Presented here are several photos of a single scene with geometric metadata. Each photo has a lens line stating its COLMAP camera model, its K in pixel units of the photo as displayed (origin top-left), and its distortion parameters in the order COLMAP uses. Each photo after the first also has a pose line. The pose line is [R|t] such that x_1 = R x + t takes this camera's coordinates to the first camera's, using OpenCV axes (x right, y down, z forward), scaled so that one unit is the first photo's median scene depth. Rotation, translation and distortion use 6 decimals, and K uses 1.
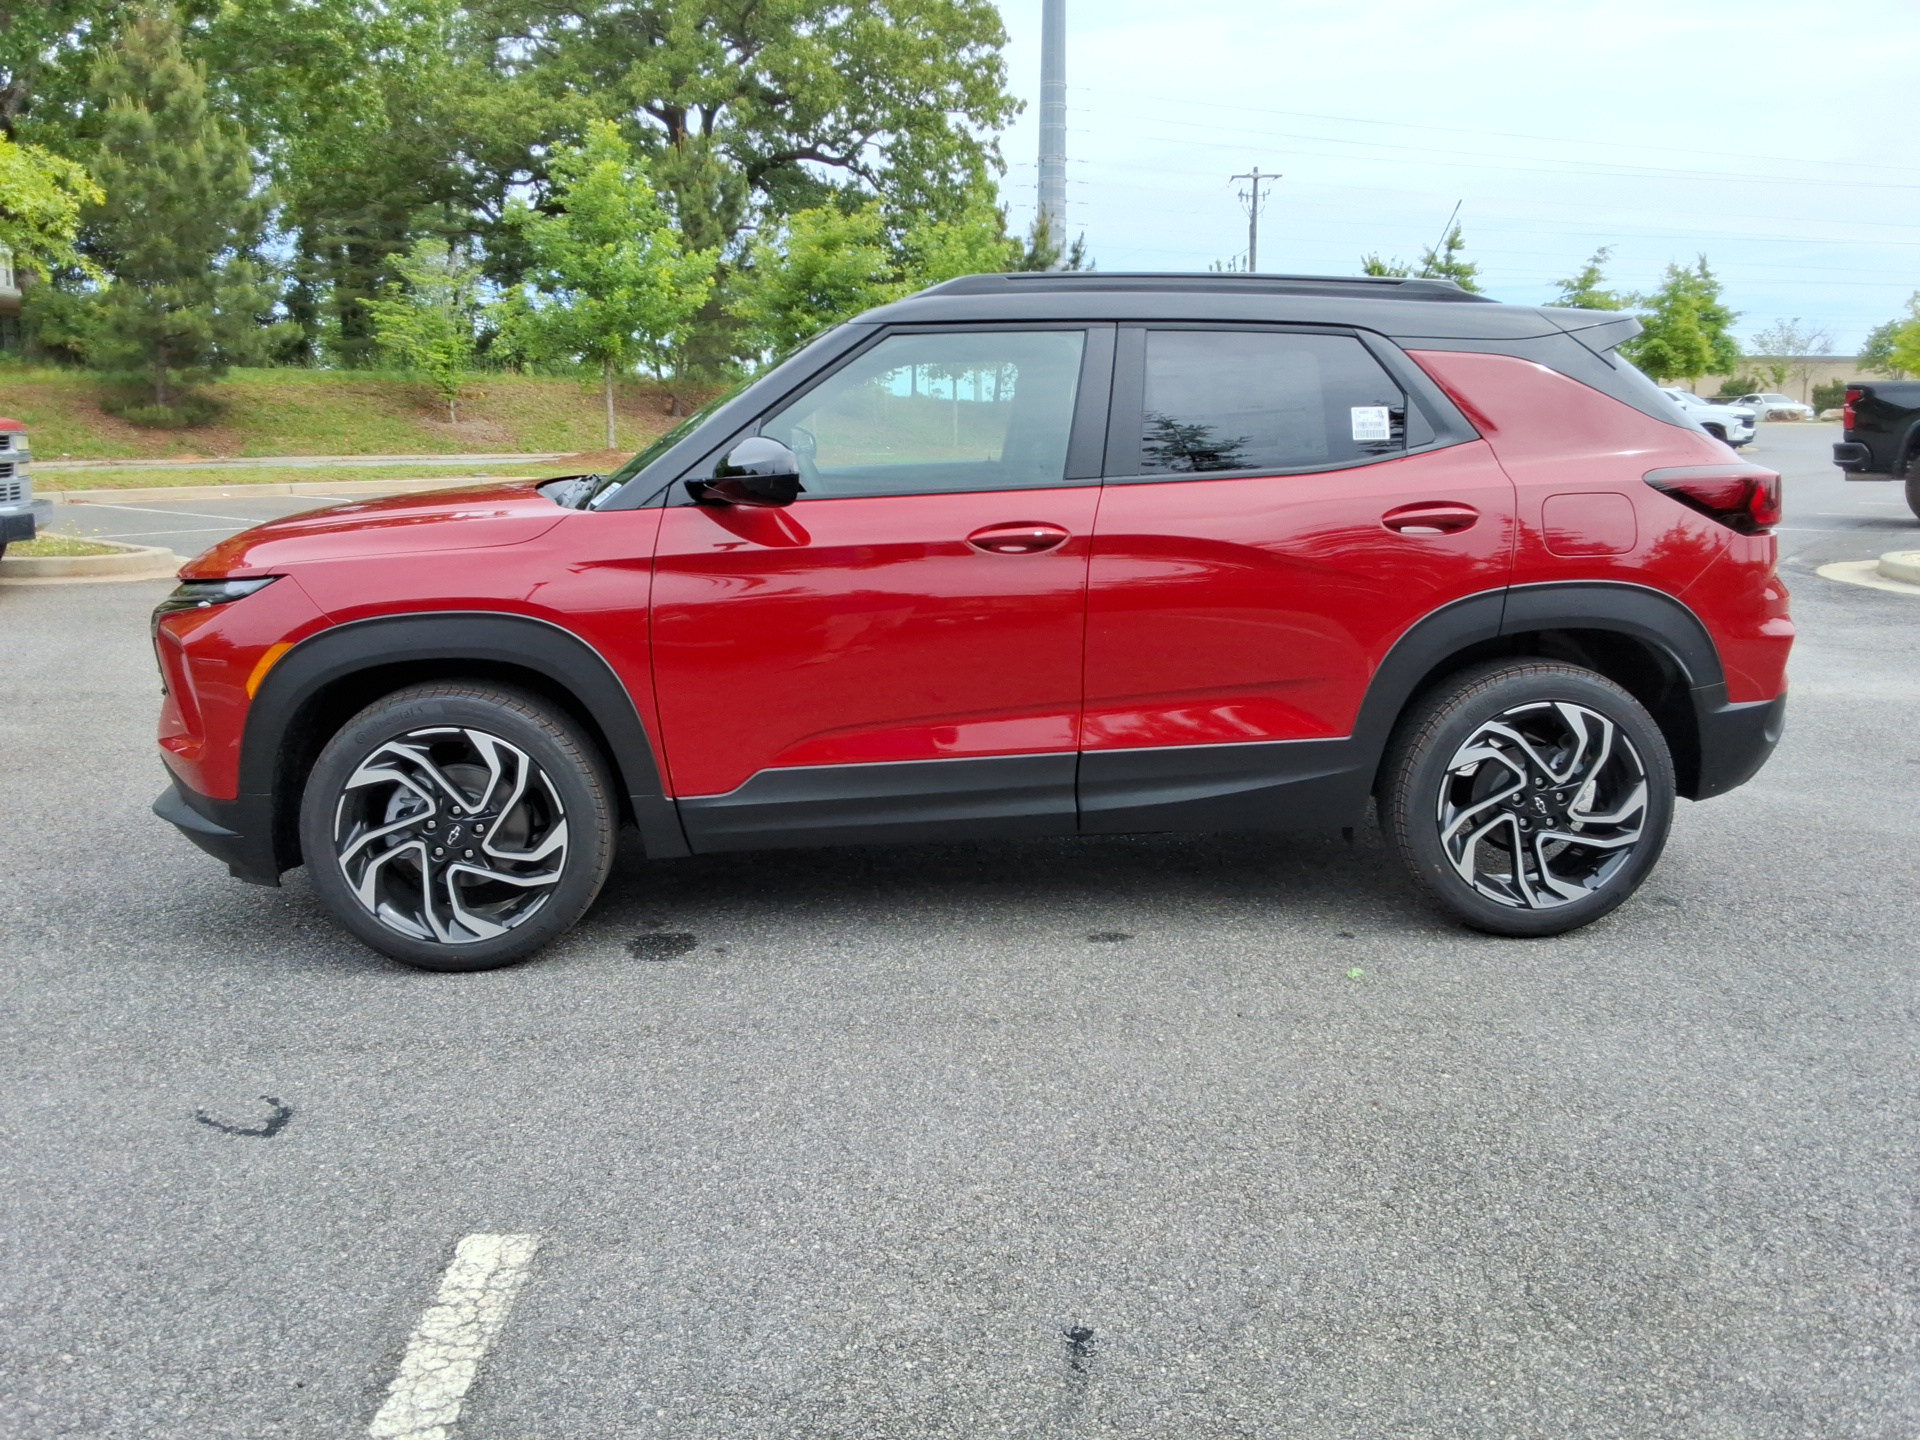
lens RADIAL K [[1539.6, 0, 967.6], [0, 1539.6, 700.7], [0, 0, 1]] dist [0.121015, -0.175824]
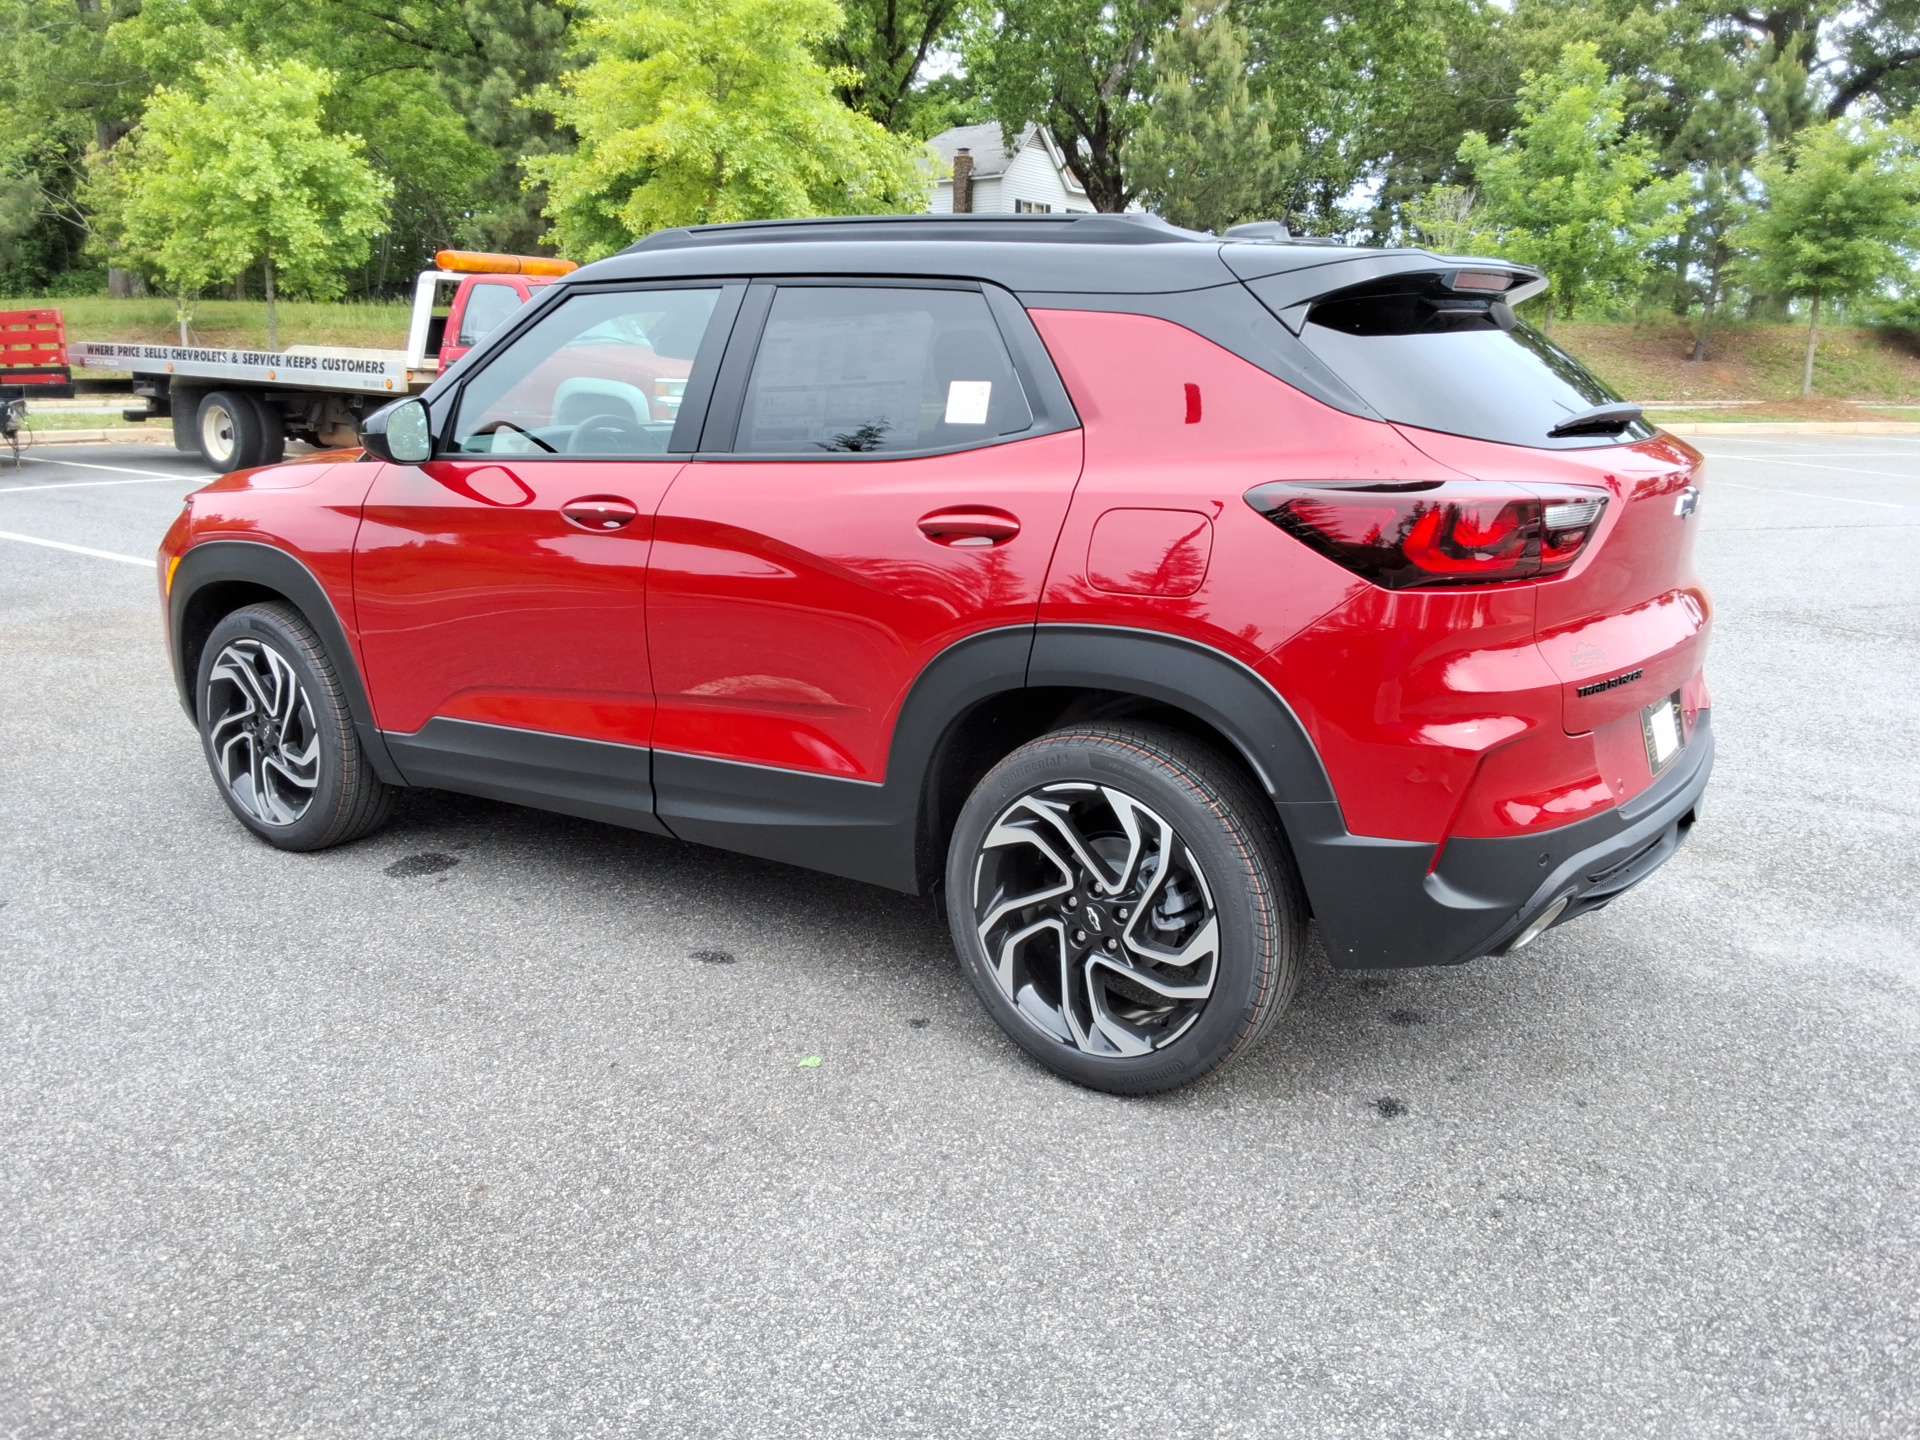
lens RADIAL K [[1539.6, 0, 967.6], [0, 1539.6, 700.7], [0, 0, 1]] dist [0.121015, -0.175824]
pose [[0.779931, 0.141957, -0.609554, 0.096694], [-0.121250, 0.989757, 0.075360, -0.010917], [0.614009, 0.015133, 0.789154, 0.047570]]
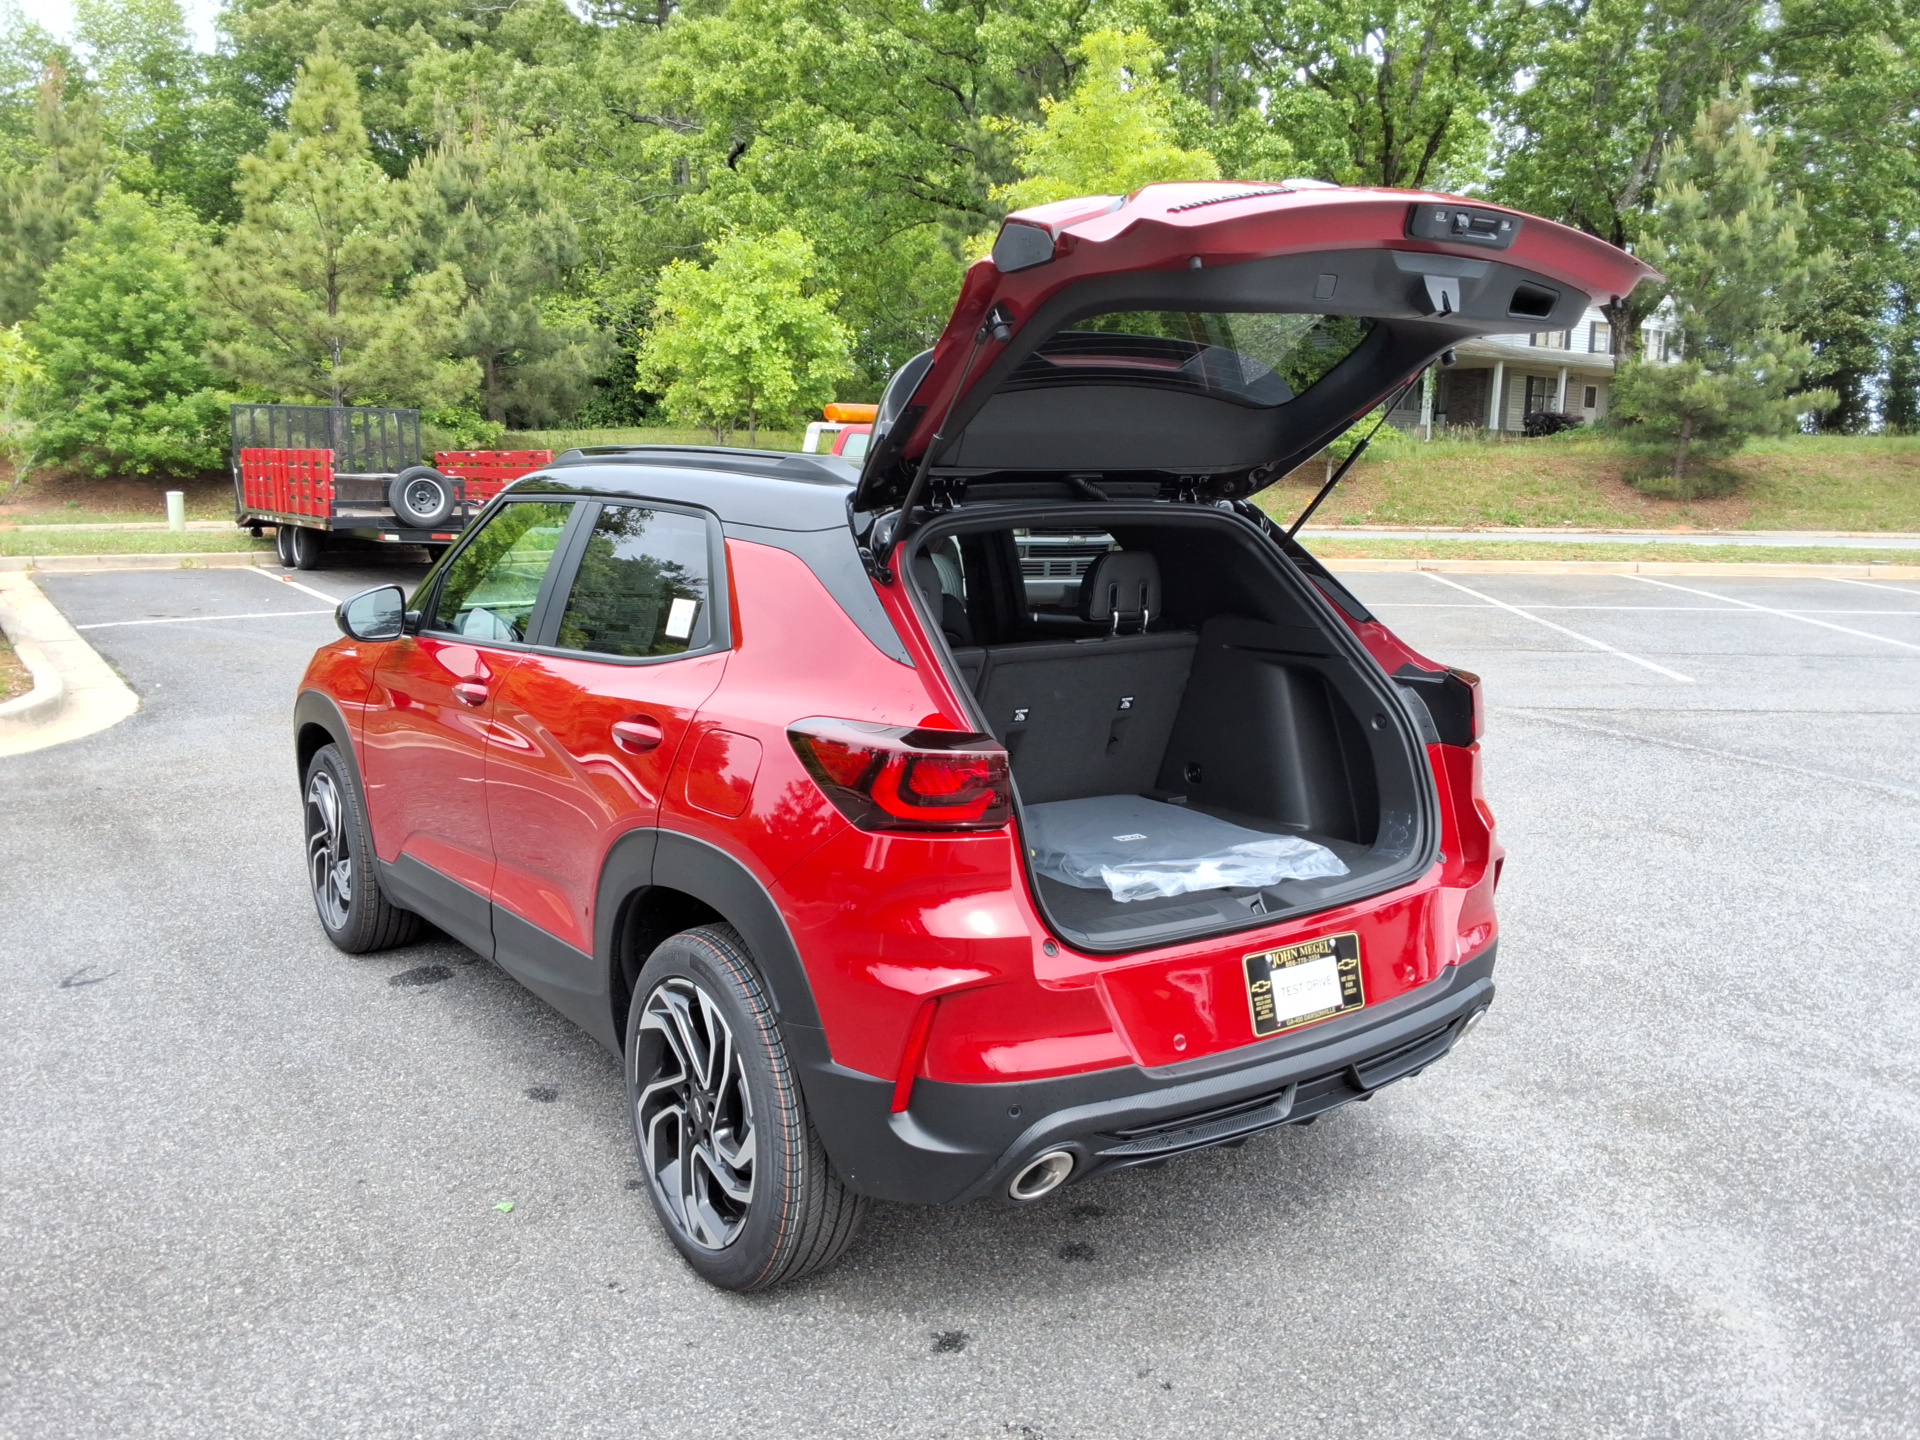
lens RADIAL K [[1539.6, 0, 967.6], [0, 1539.6, 700.7], [0, 0, 1]] dist [0.121015, -0.175824]
pose [[0.530944, 0.133815, -0.836775, 0.139115], [-0.164030, 0.985007, 0.053441, -0.026696], [0.831380, 0.108882, 0.544933, 0.085601]]
